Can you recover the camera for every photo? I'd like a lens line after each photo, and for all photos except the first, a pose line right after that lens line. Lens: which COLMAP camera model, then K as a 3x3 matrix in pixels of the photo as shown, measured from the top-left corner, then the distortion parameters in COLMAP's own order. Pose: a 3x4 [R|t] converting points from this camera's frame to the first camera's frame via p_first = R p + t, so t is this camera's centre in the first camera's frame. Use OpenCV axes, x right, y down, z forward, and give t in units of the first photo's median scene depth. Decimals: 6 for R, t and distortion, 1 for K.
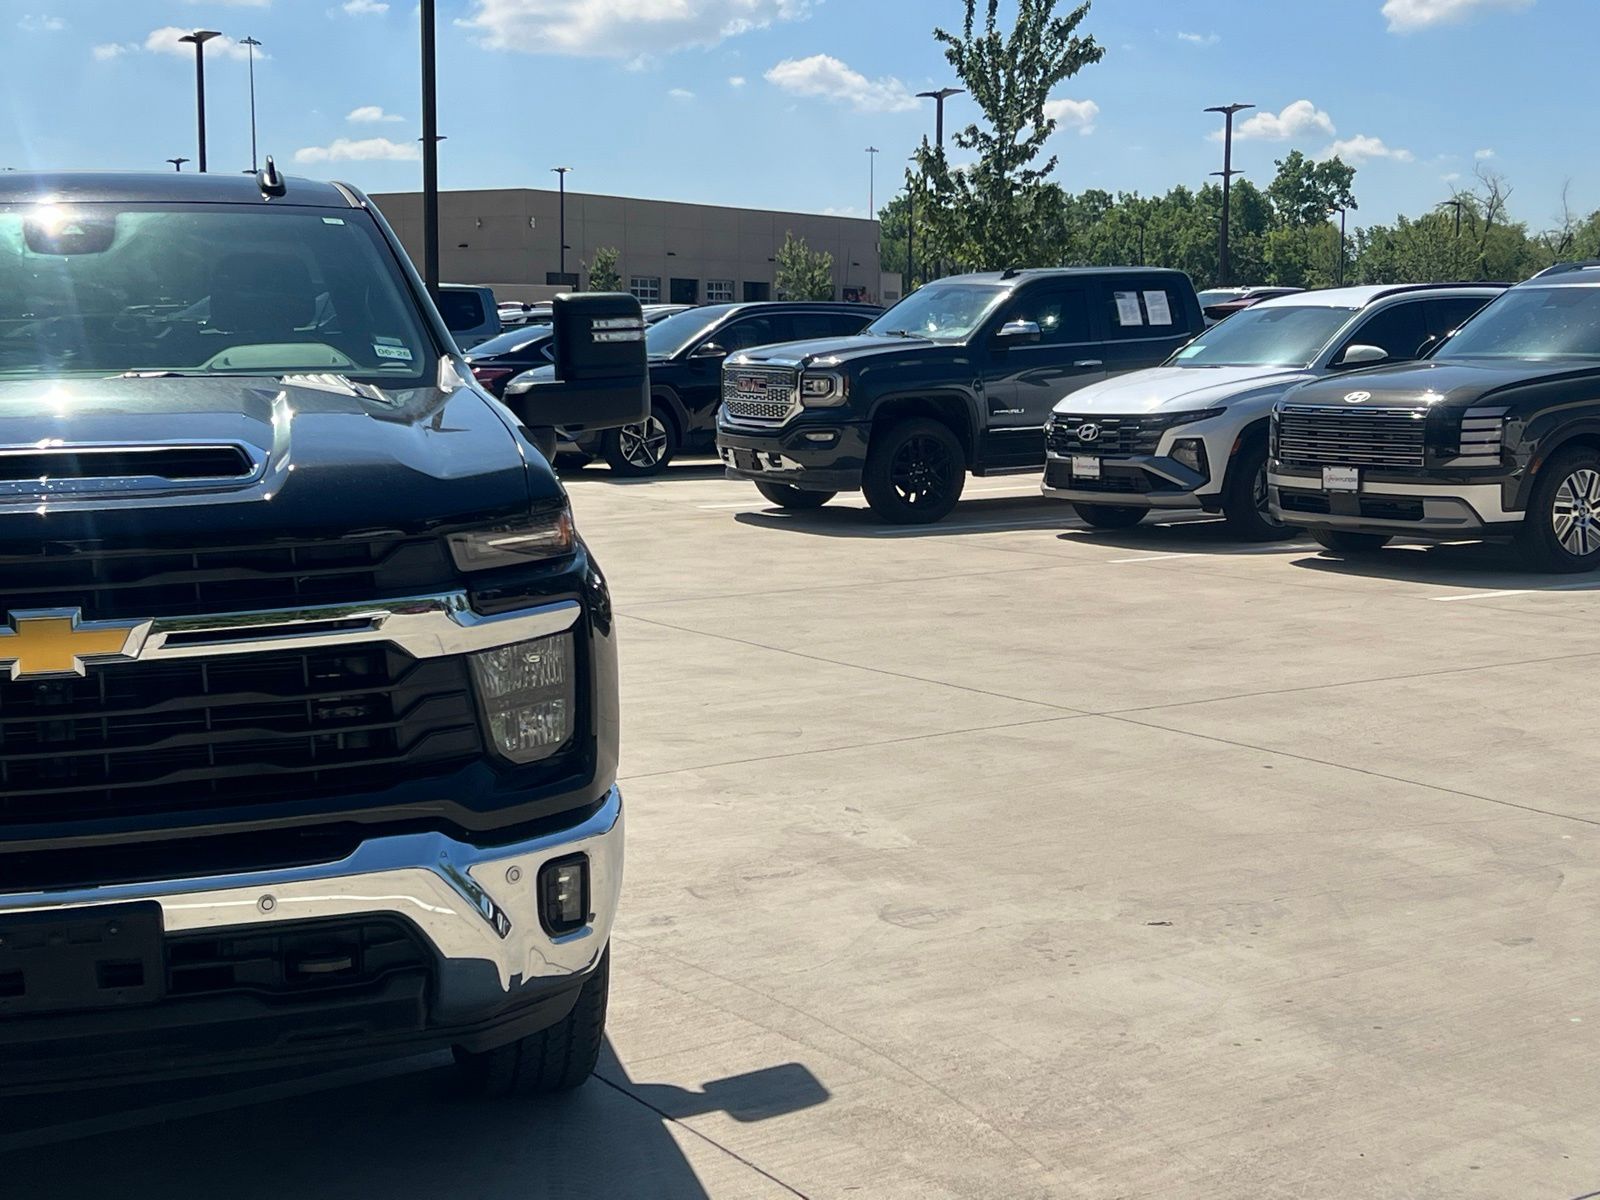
lens RADIAL K [[2415.8, 0, 800.0], [0, 2415.8, 600.0], [0, 0, 1]] dist [0.248873, -0.974907]
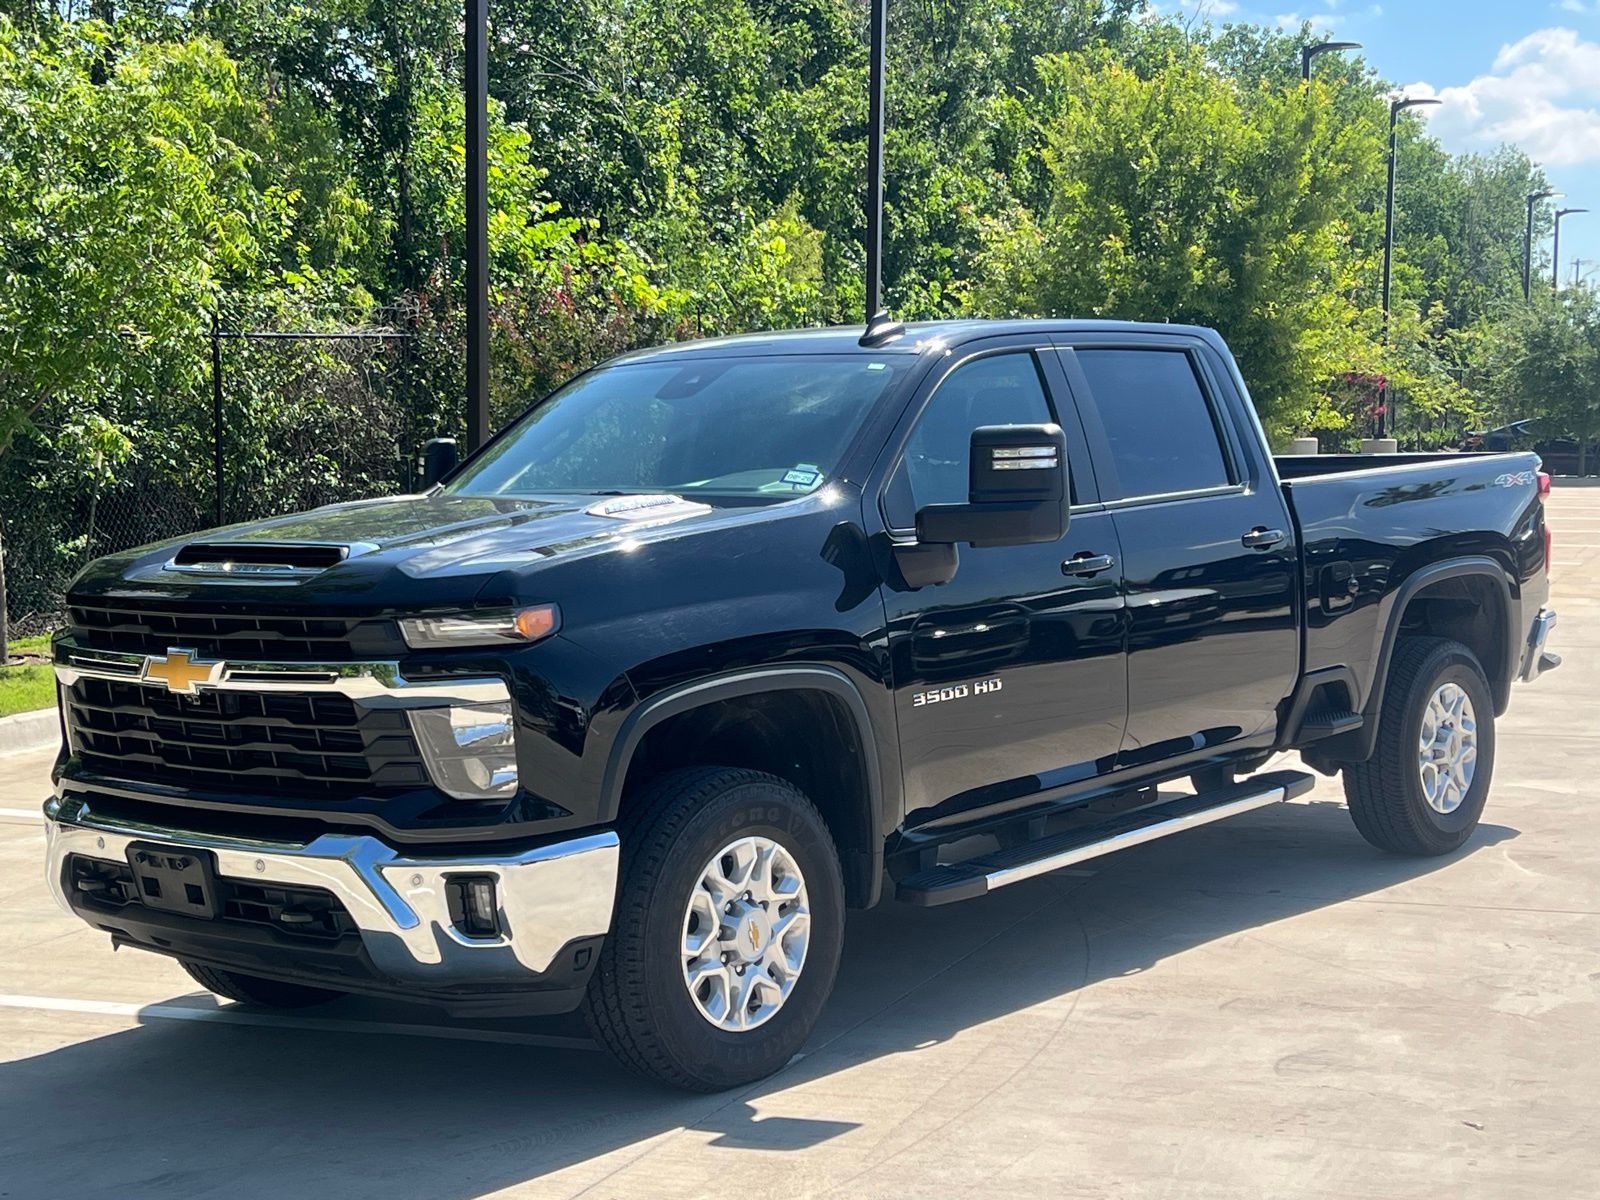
lens RADIAL K [[2415.8, 0, 800.0], [0, 2415.8, 600.0], [0, 0, 1]] dist [0.248873, -0.974907]
pose [[0.587305, 0.065291, -0.806728, 0.779982], [-0.087216, 0.996042, 0.017119, -0.058493], [0.804653, 0.060305, 0.590675, 0.275741]]
